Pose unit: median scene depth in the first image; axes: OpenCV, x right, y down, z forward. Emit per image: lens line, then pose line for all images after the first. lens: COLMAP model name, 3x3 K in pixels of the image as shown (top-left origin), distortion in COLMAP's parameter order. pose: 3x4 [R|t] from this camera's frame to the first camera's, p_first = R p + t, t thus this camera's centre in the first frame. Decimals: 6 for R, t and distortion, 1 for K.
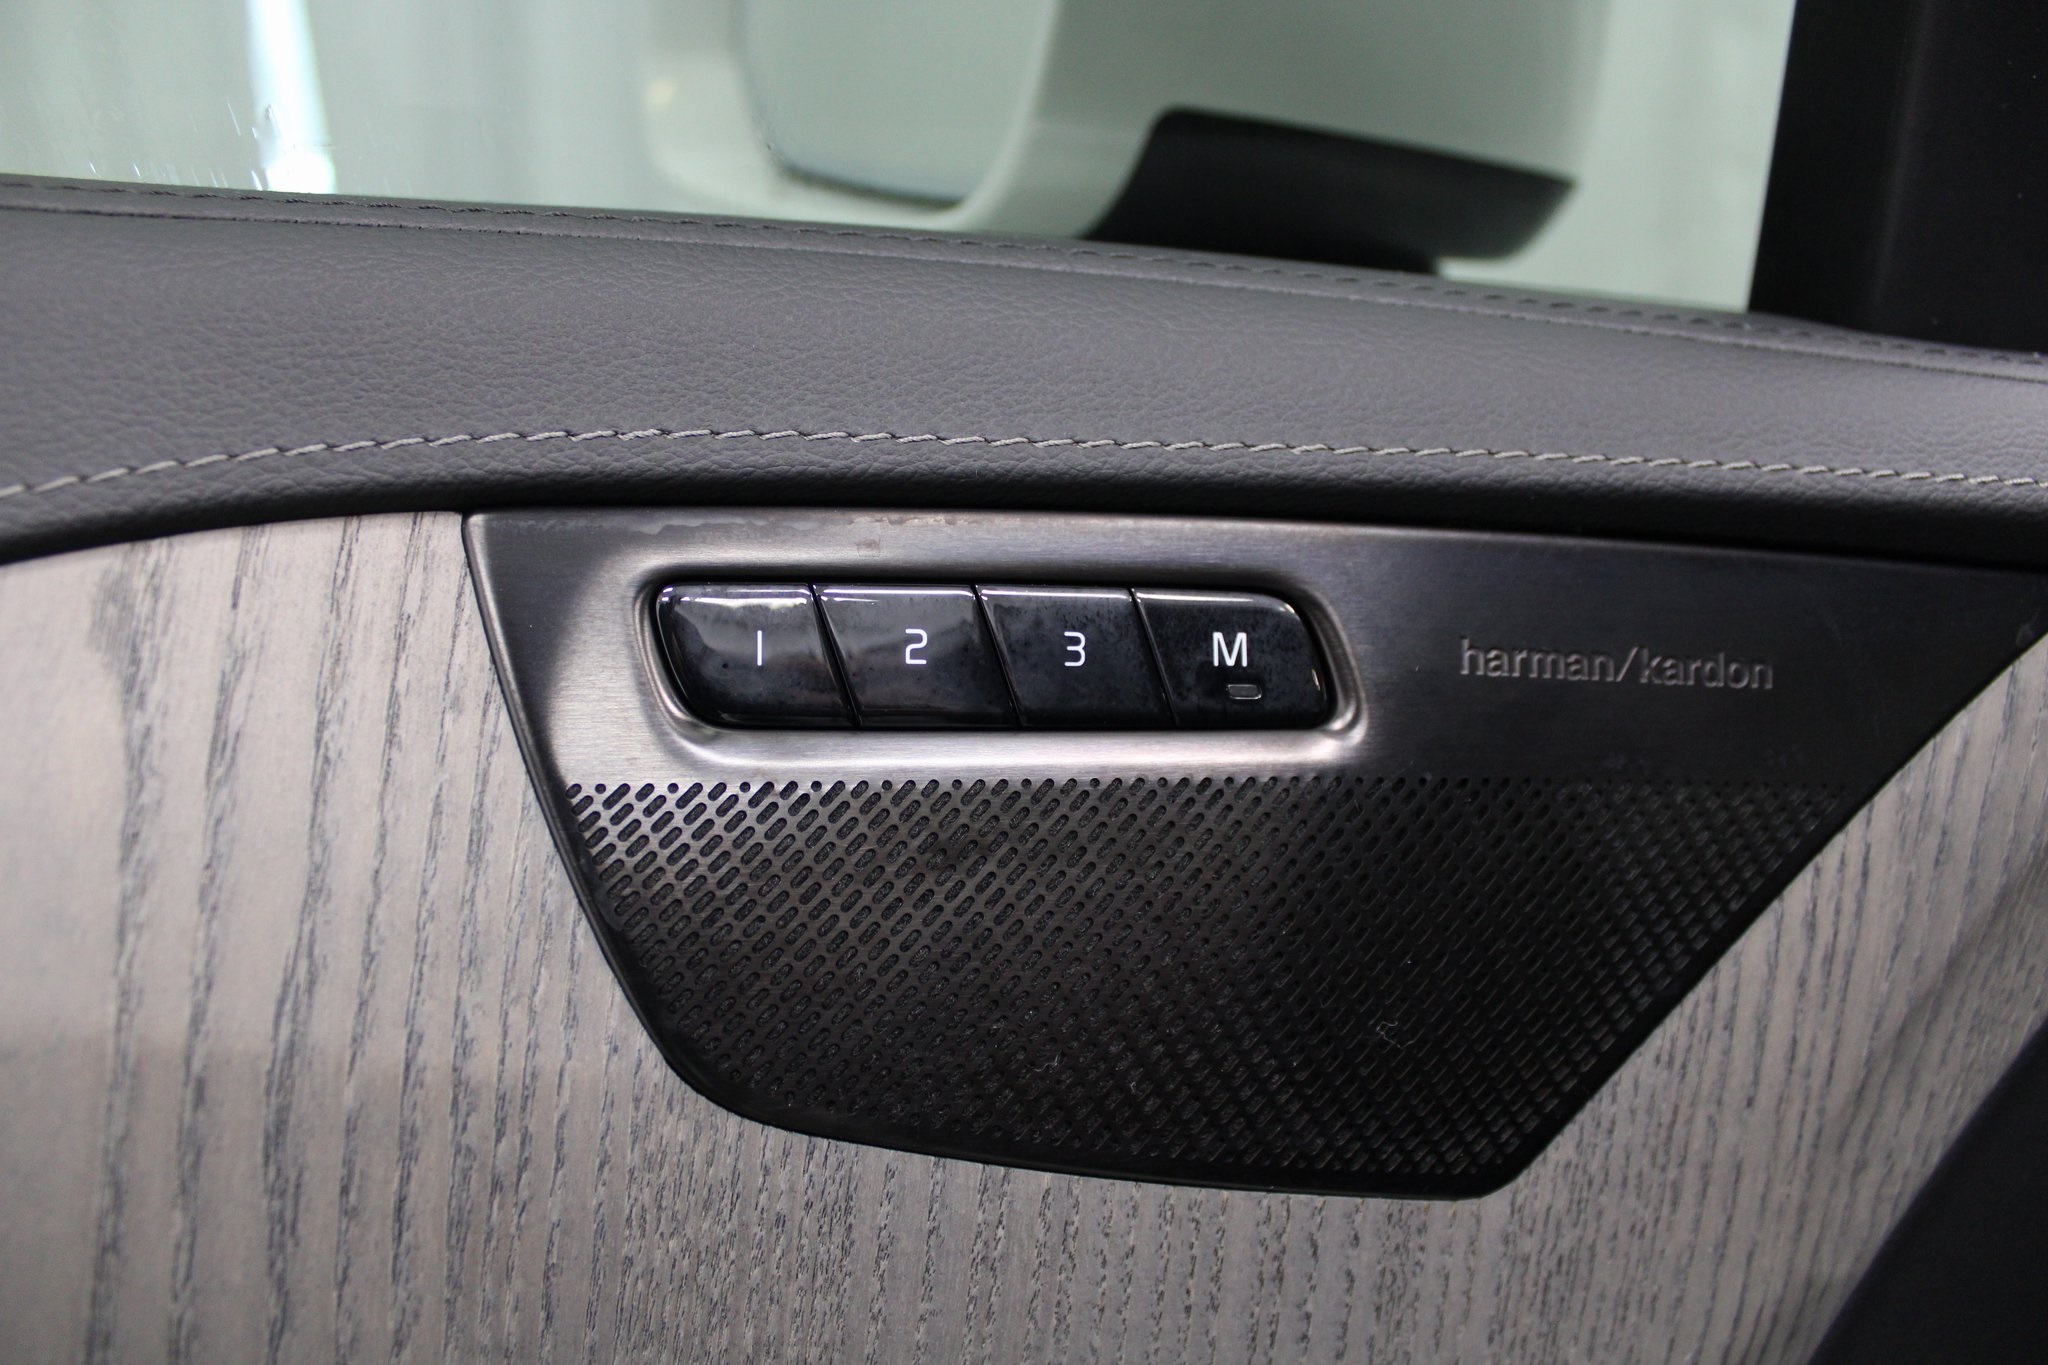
lens RADIAL K [[1683.0, 0, 1068.0], [0, 1683.0, 750.2], [0, 0, 1]] dist [-0.159185, 0.115827]
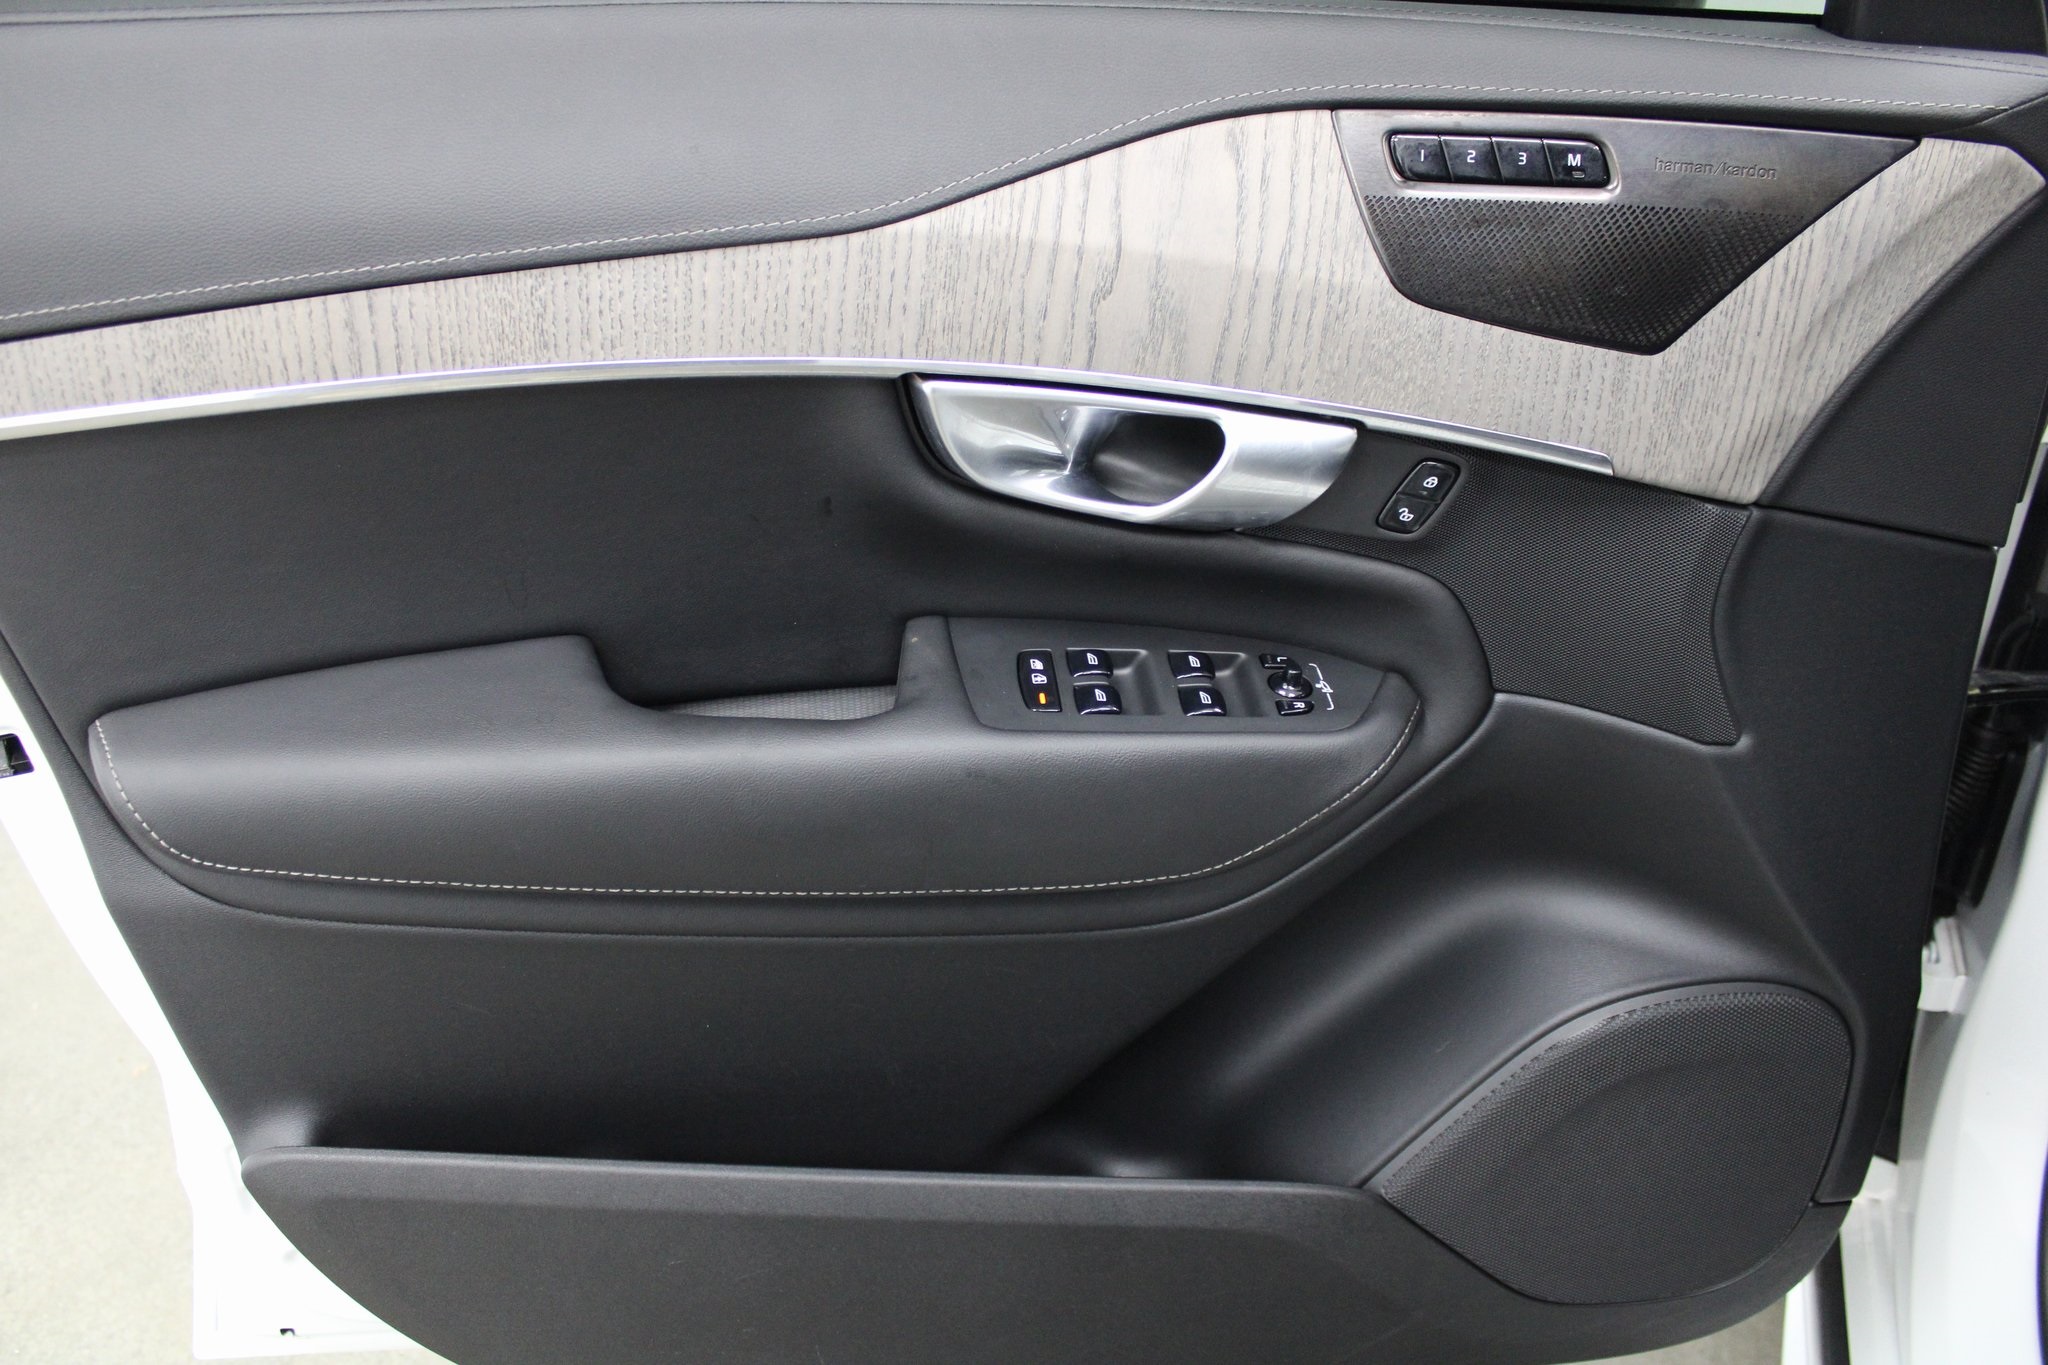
lens RADIAL K [[1683.0, 0, 1021.5], [0, 1683.0, 680.8], [0, 0, 1]] dist [-0.159185, 0.115827]
pose [[0.971728, 0.066082, -0.226668, -0.139665], [-0.017620, 0.977653, 0.209487, 0.255497], [0.235446, -0.199571, 0.951177, -2.193055]]
